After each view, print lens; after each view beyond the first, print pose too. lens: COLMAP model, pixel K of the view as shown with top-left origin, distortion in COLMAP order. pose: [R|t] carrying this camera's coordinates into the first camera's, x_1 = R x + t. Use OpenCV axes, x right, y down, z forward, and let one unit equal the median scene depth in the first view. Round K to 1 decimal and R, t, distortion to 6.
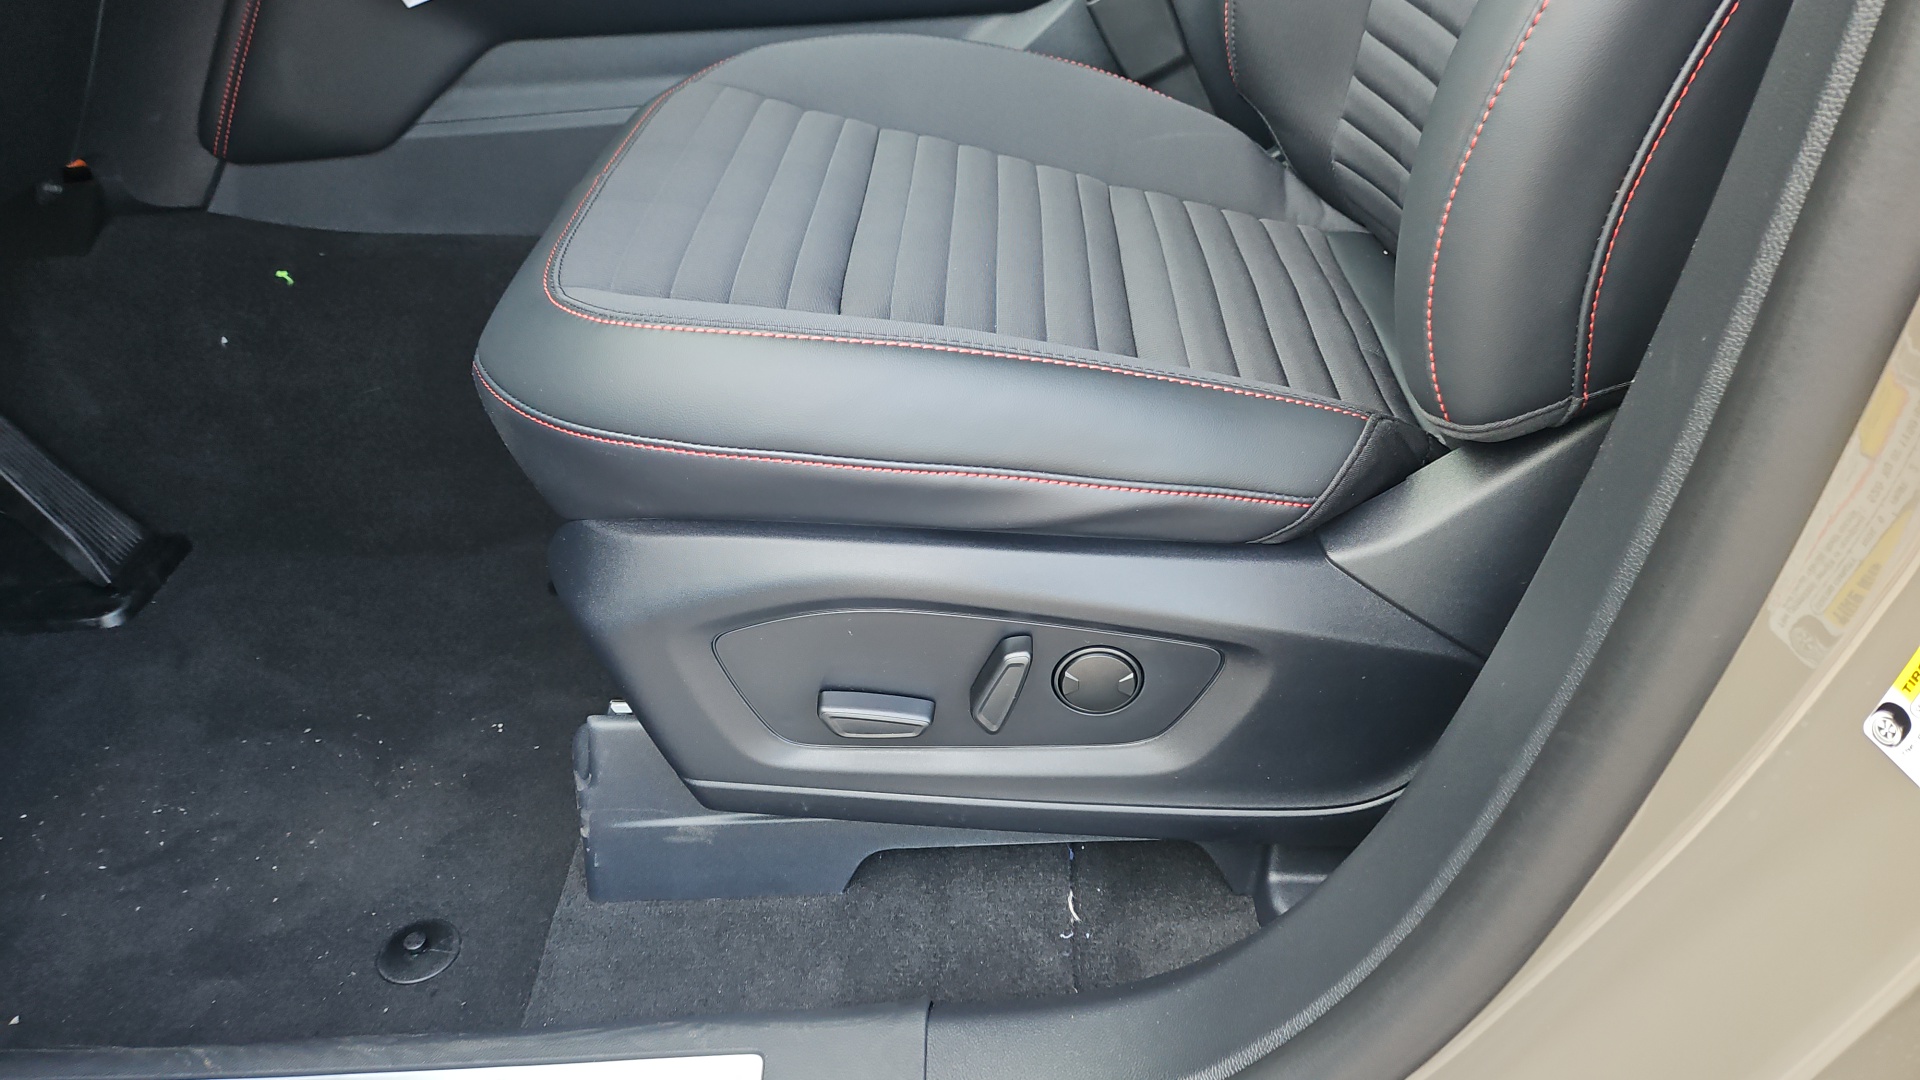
lens RADIAL K [[1471.3, 0, 984.3], [0, 1471.3, 542.4], [0, 0, 1]] dist [0.112886, -0.125973]
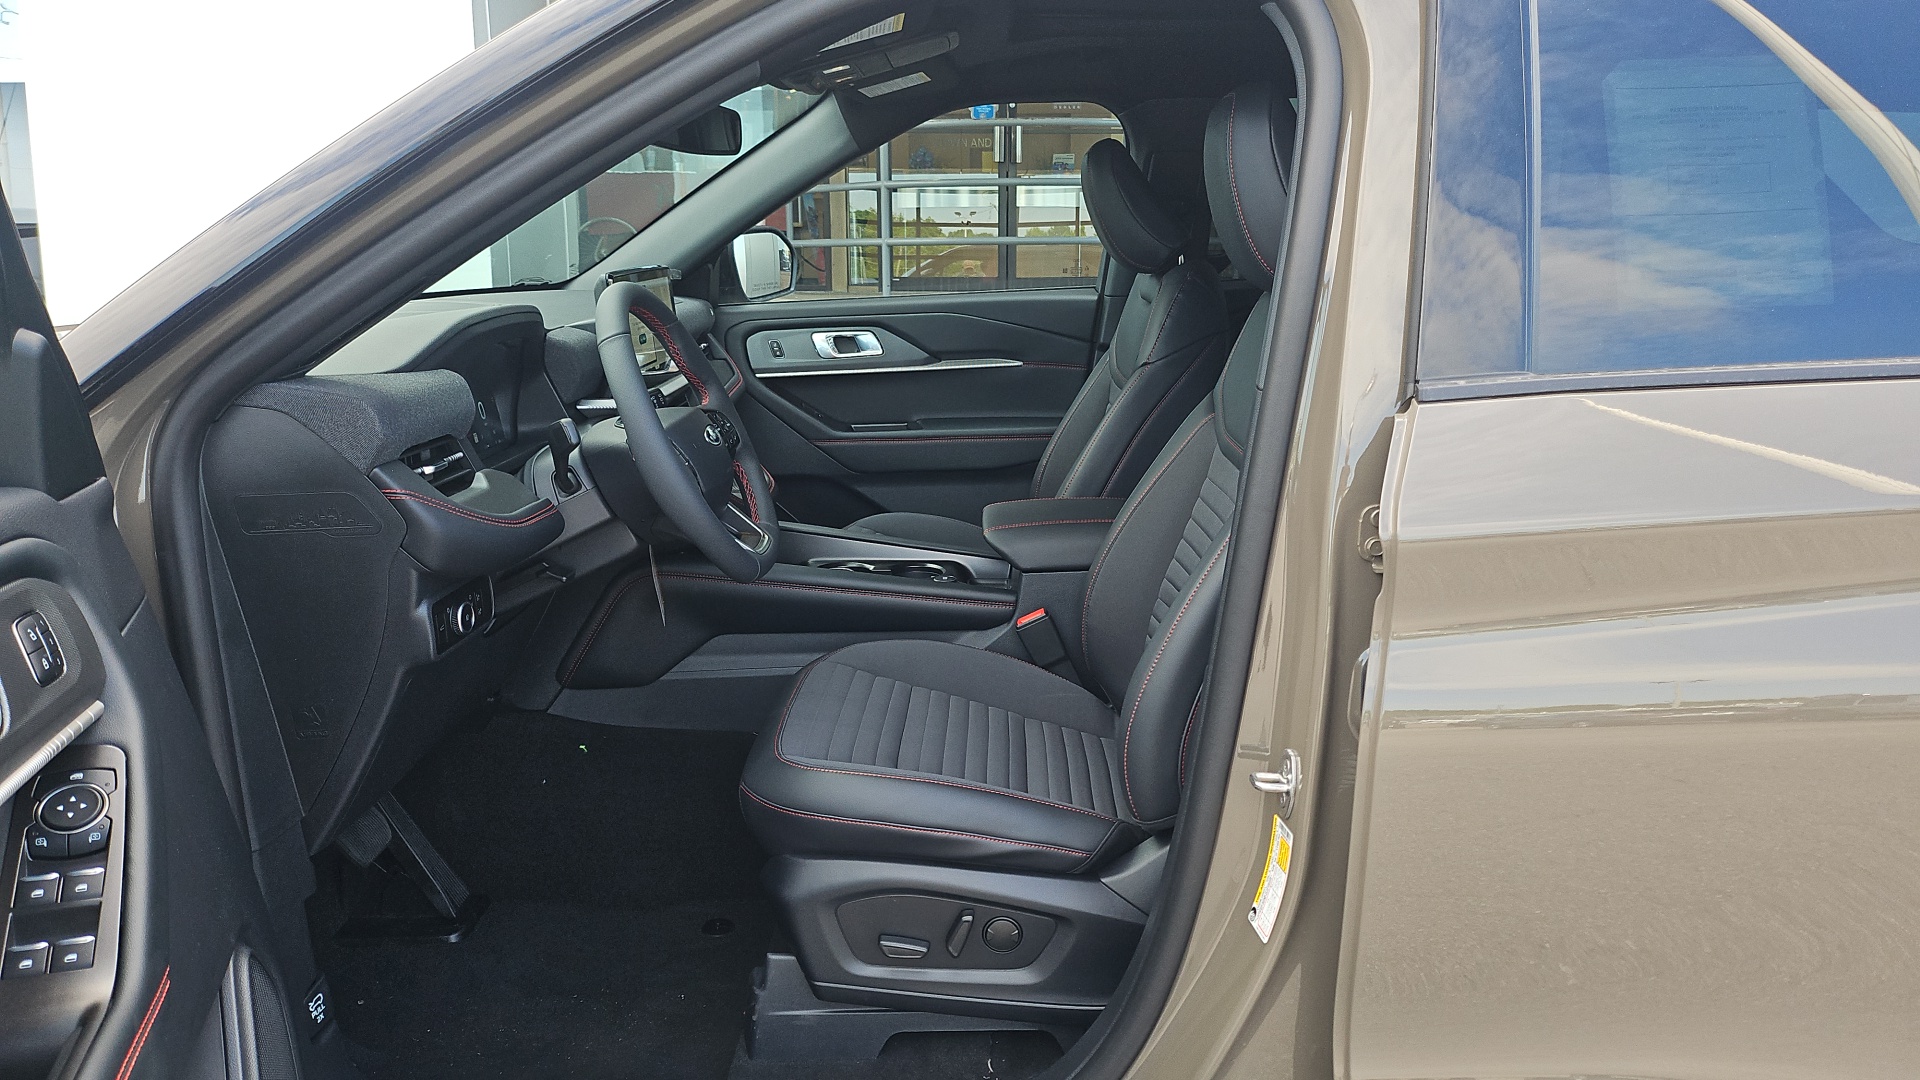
lens RADIAL K [[1476.0, 0, 988.2], [0, 1476.0, 534.9], [0, 0, 1]] dist [0.004890, -0.009445]
pose [[0.998933, 0.044346, 0.012925, -0.001373], [-0.037371, 0.940362, -0.338118, 0.248164], [-0.027148, 0.337274, 0.941015, -1.172515]]
